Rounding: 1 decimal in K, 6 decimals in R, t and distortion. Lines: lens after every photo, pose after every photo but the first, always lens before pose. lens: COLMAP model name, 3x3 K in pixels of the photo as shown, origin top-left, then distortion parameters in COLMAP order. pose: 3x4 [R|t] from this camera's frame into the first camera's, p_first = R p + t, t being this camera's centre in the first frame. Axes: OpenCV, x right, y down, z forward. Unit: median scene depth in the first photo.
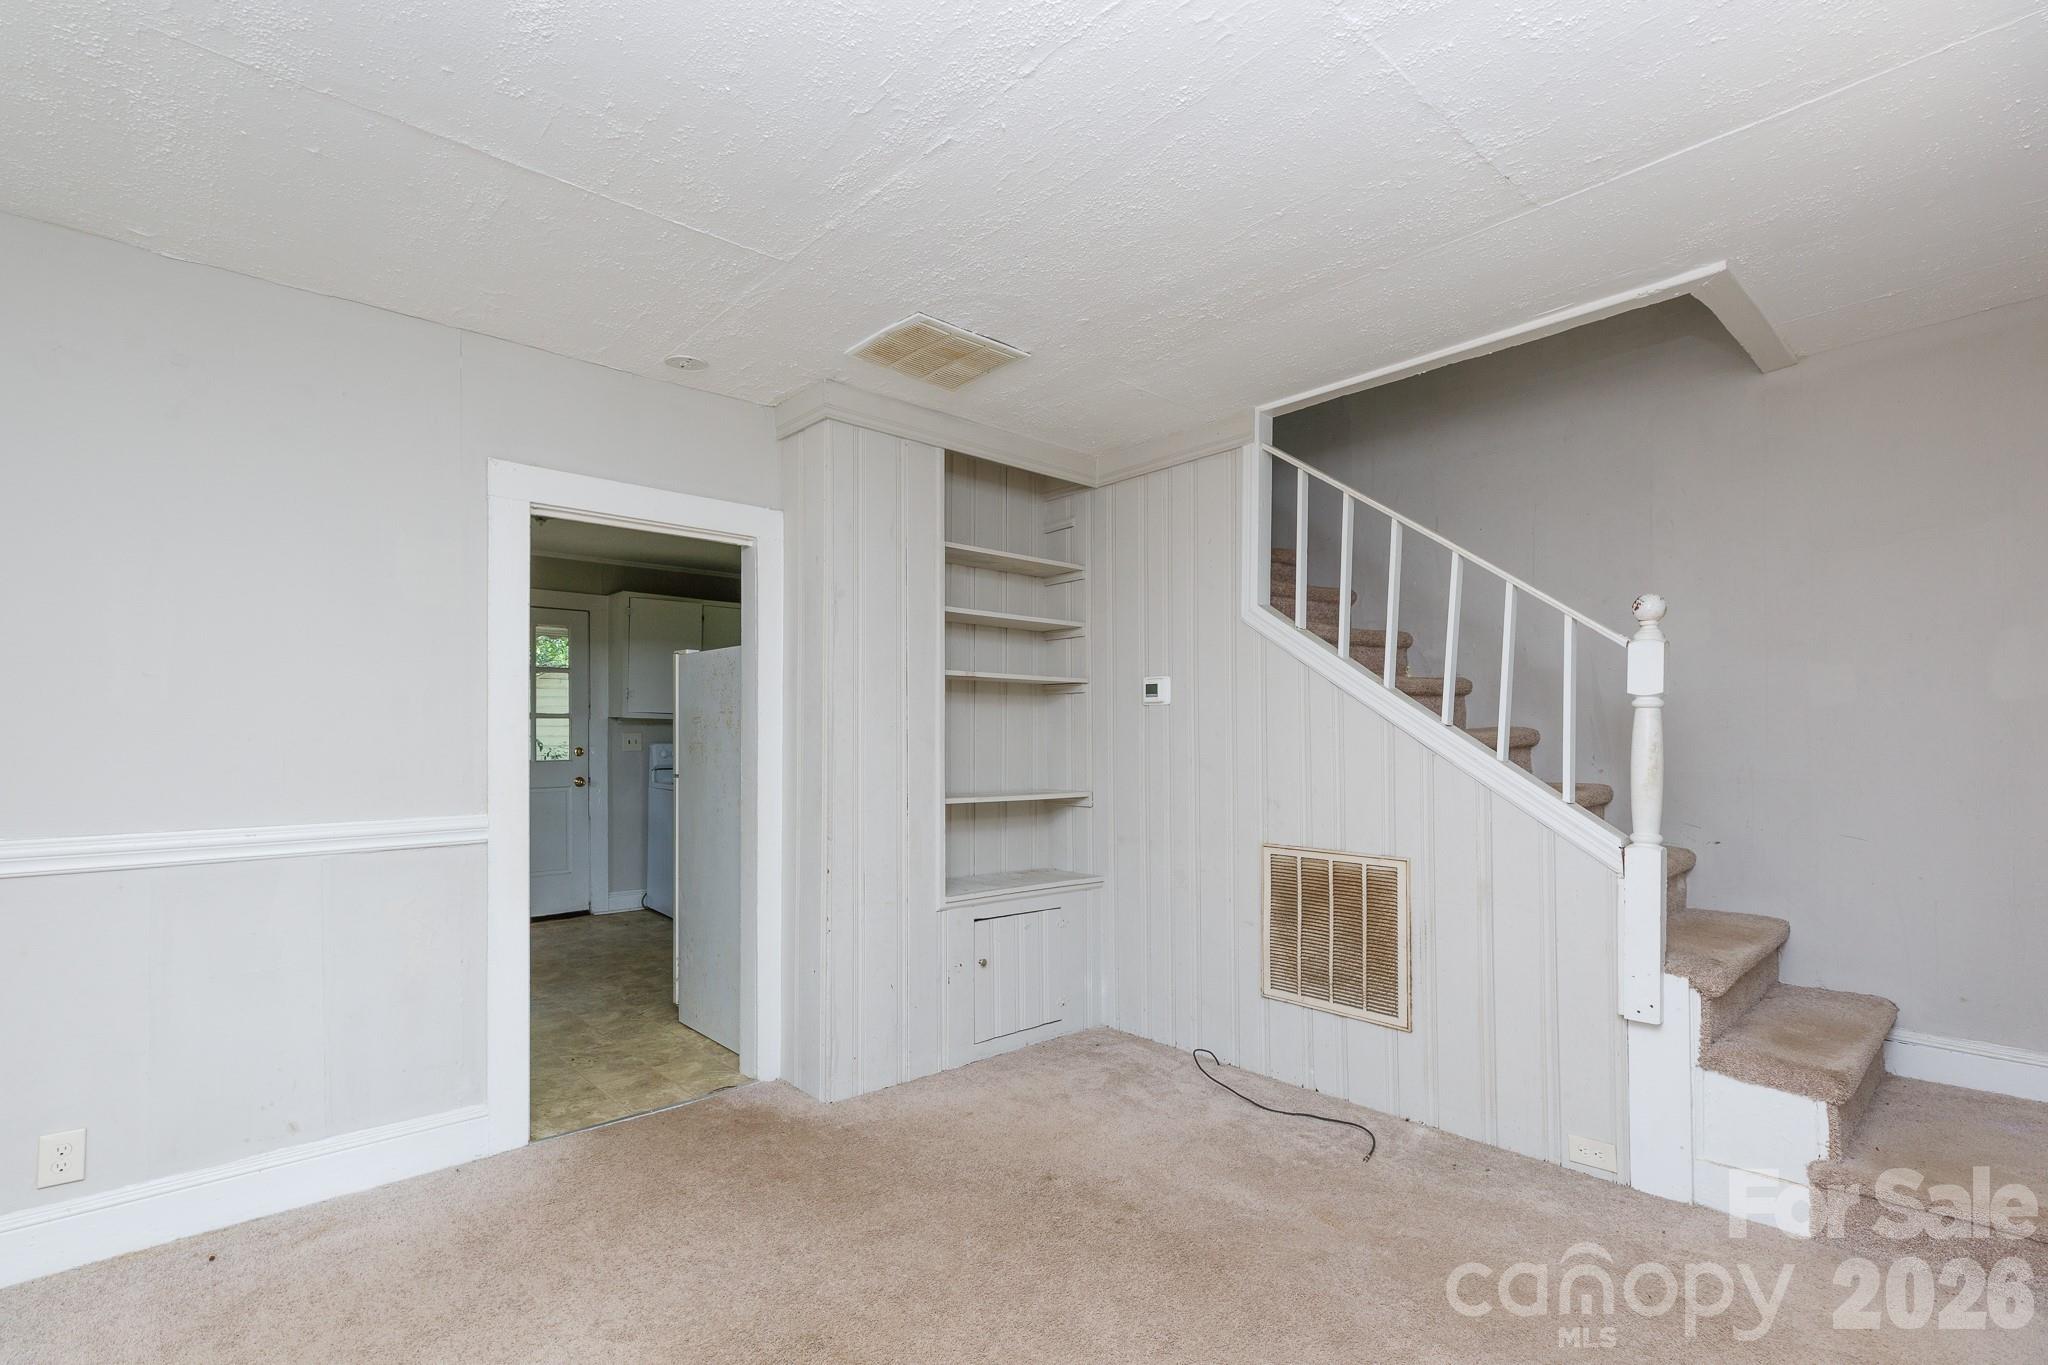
lens RADIAL K [[935.7, 0, 1024.2], [0, 935.7, 732.4], [0, 0, 1]] dist [0.002074, 0.000163]
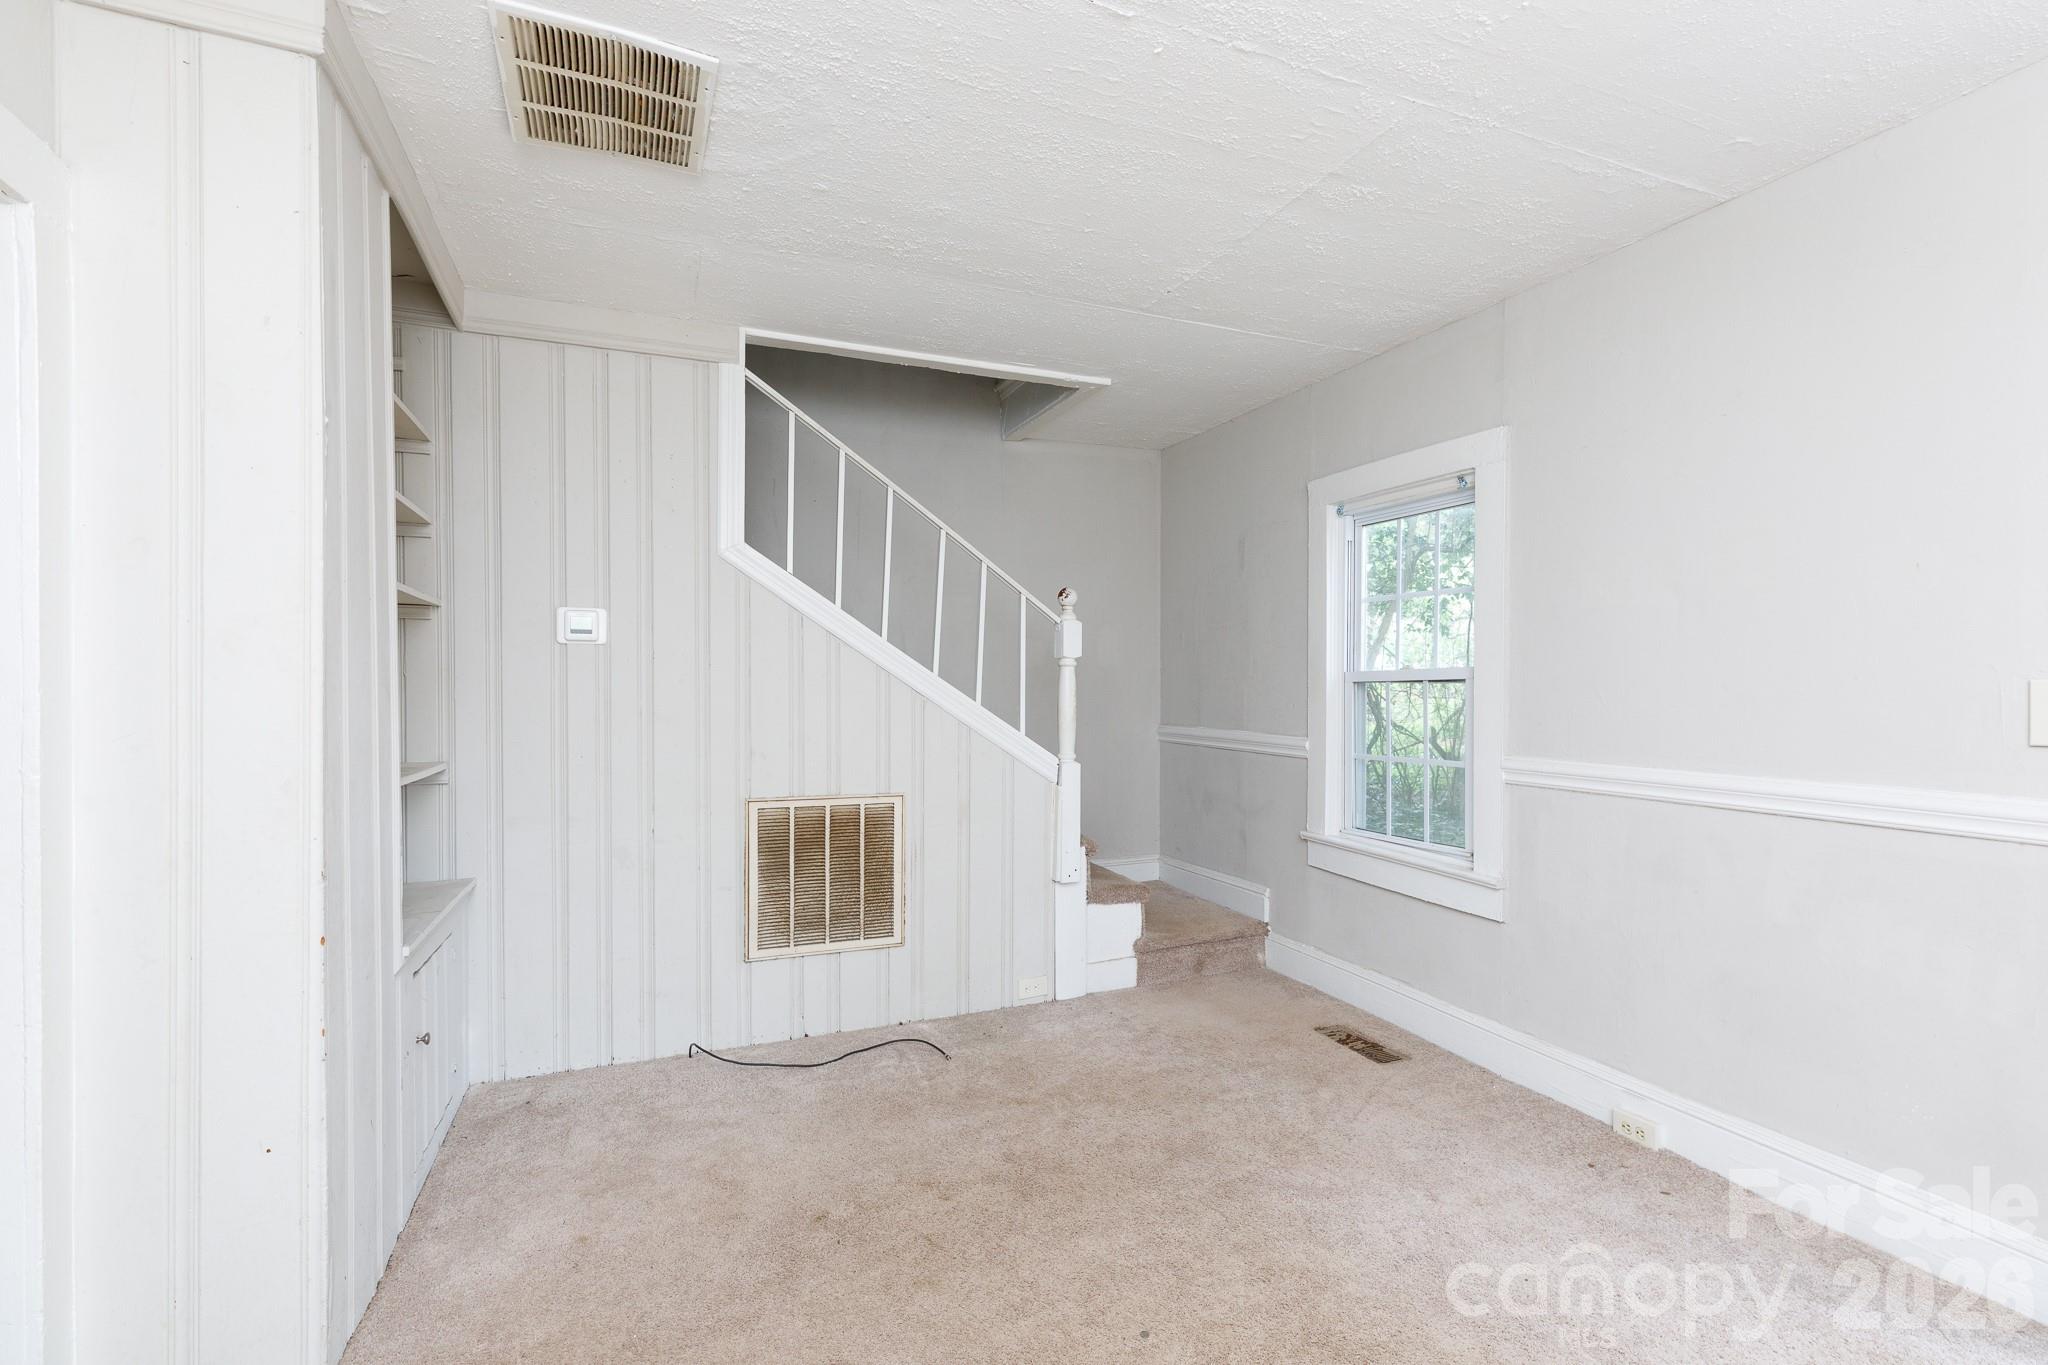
lens RADIAL K [[926.3, 0, 1022.9], [0, 926.3, 696.2], [0, 0, 1]] dist [-0.000439, 0.000033]
pose [[0.336049, -0.006621, 0.941821, -0.564410], [-0.008329, 0.999915, 0.010001, 0.004849], [-0.941808, -0.011205, 0.335965, 0.464592]]
